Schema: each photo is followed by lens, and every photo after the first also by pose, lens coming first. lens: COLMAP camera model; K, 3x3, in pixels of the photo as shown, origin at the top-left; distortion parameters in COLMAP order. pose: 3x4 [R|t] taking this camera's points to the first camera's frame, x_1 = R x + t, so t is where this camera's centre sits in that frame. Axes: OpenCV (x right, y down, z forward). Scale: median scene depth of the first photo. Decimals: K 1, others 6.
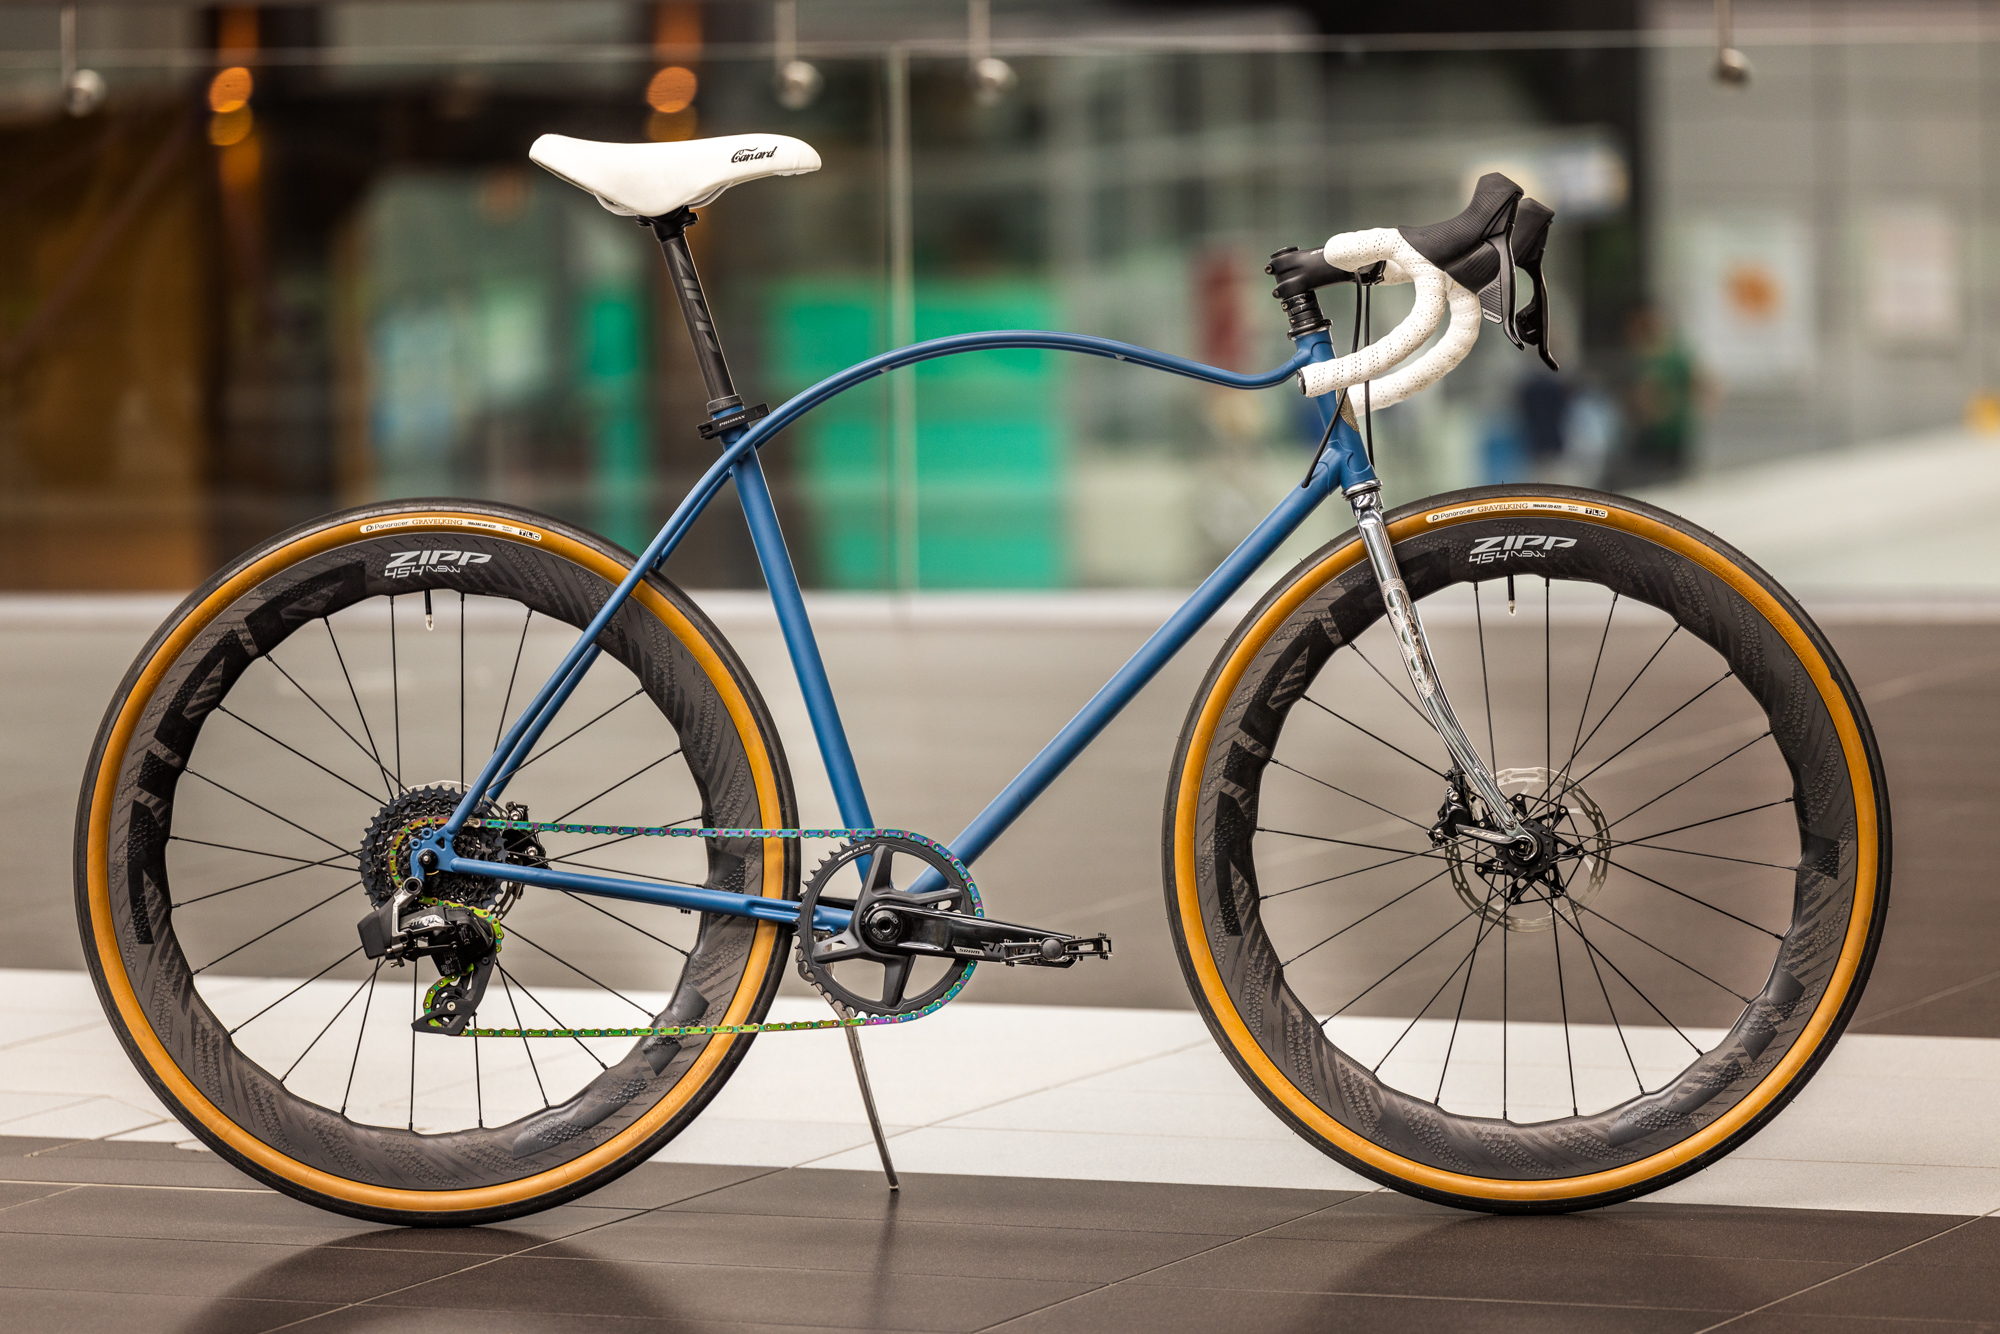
lens RADIAL K [[14893.3, 0, 1000.0], [0, 14893.3, 667.0], [0, 0, 1]] dist [-8.461707, 2025.409338]
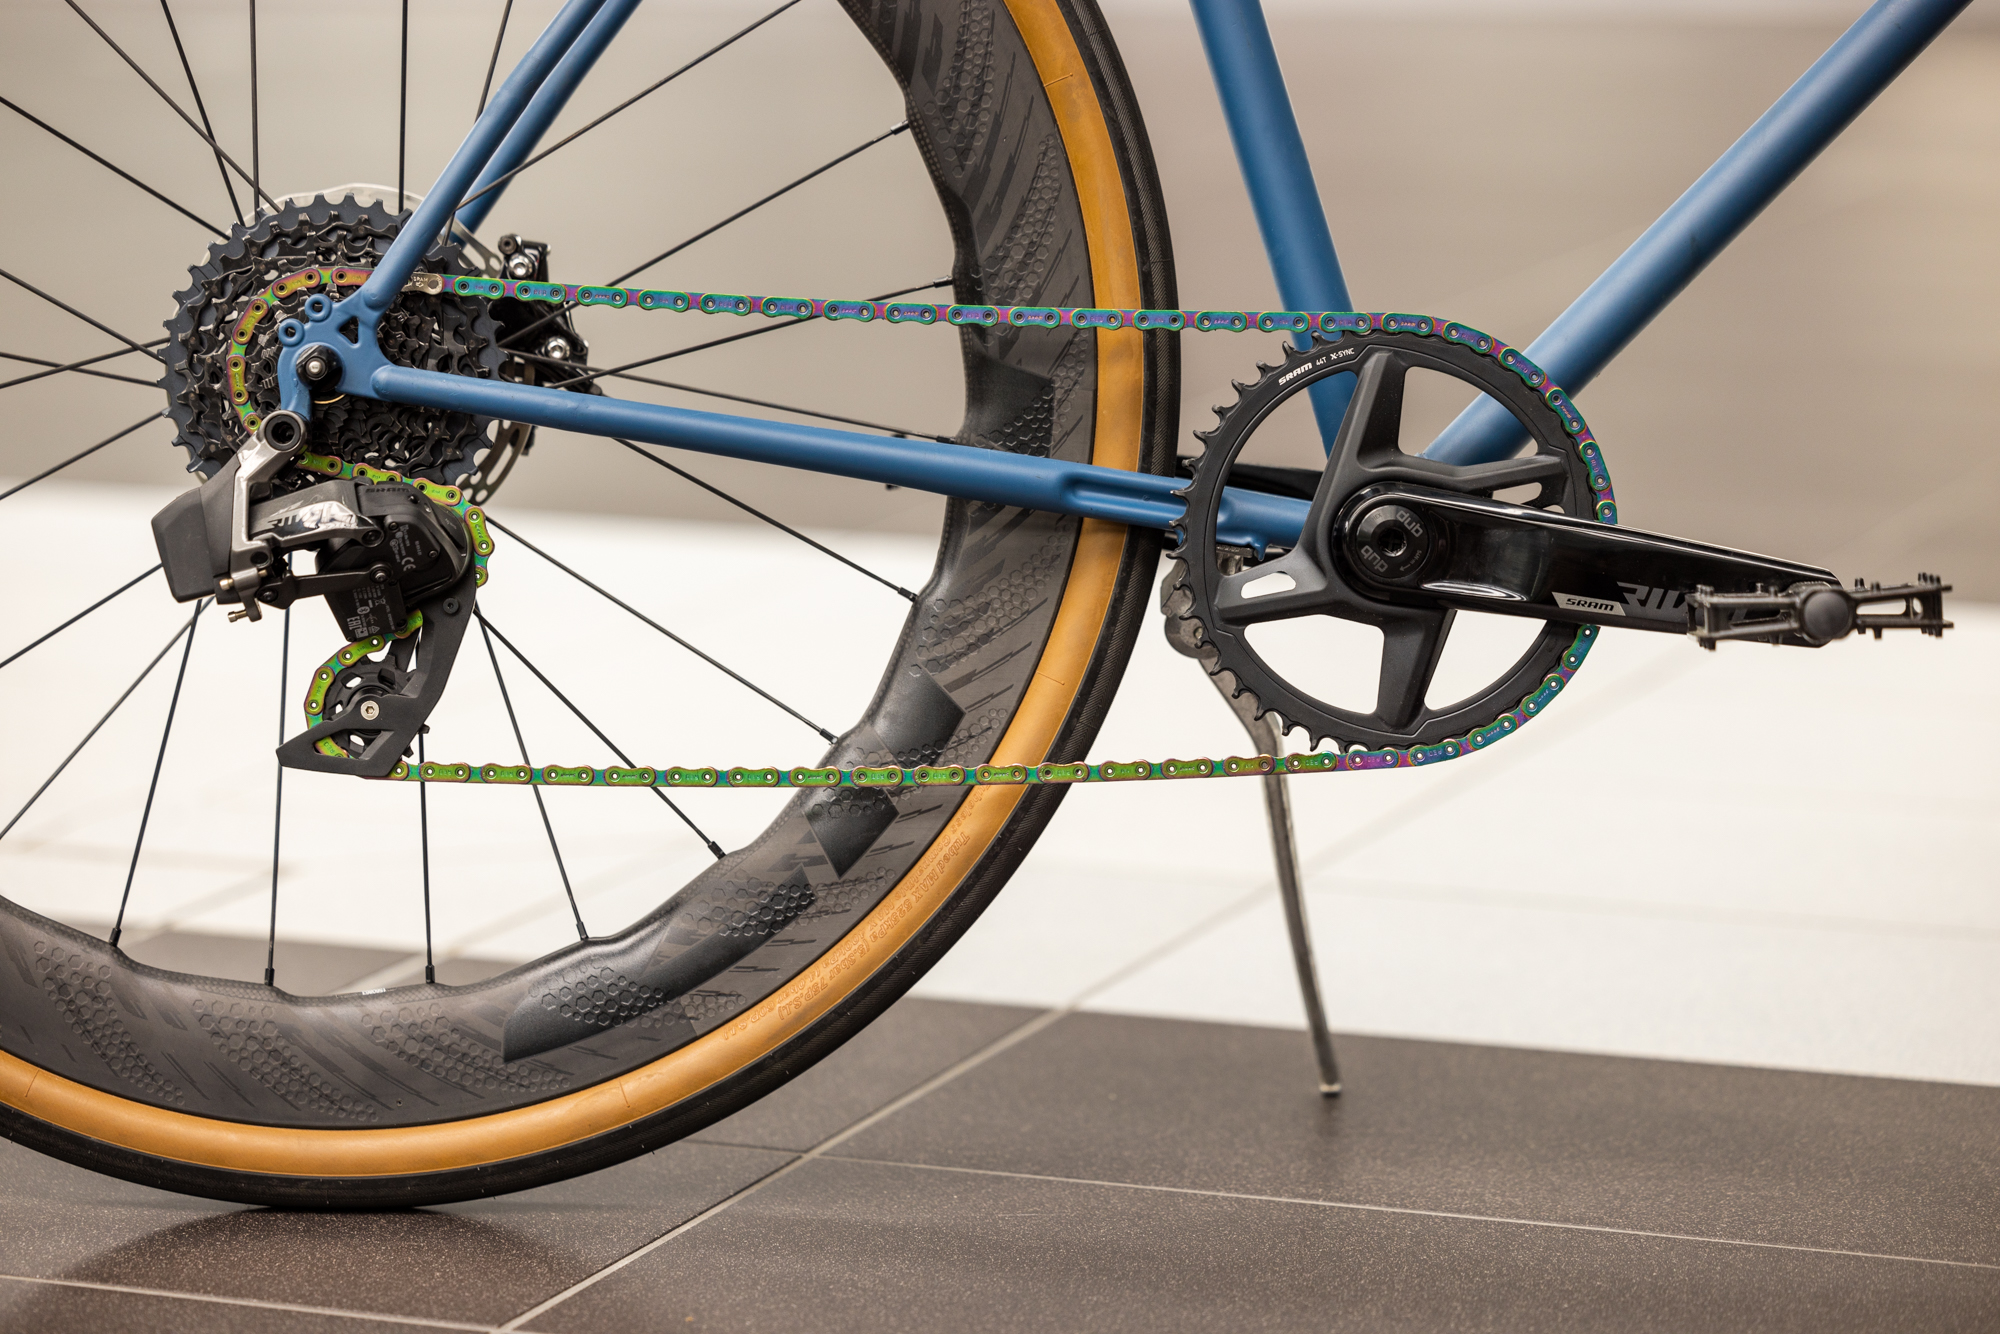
lens RADIAL K [[14754.1, 0, 1000.0], [0, 14754.1, 667.0], [0, 0, 1]] dist [0.409613, 58.673502]
pose [[0.999781, 0.018945, 0.008887, -0.022524], [-0.019252, 0.999172, 0.035836, 0.005945], [-0.008201, -0.035999, 0.999318, 0.567452]]
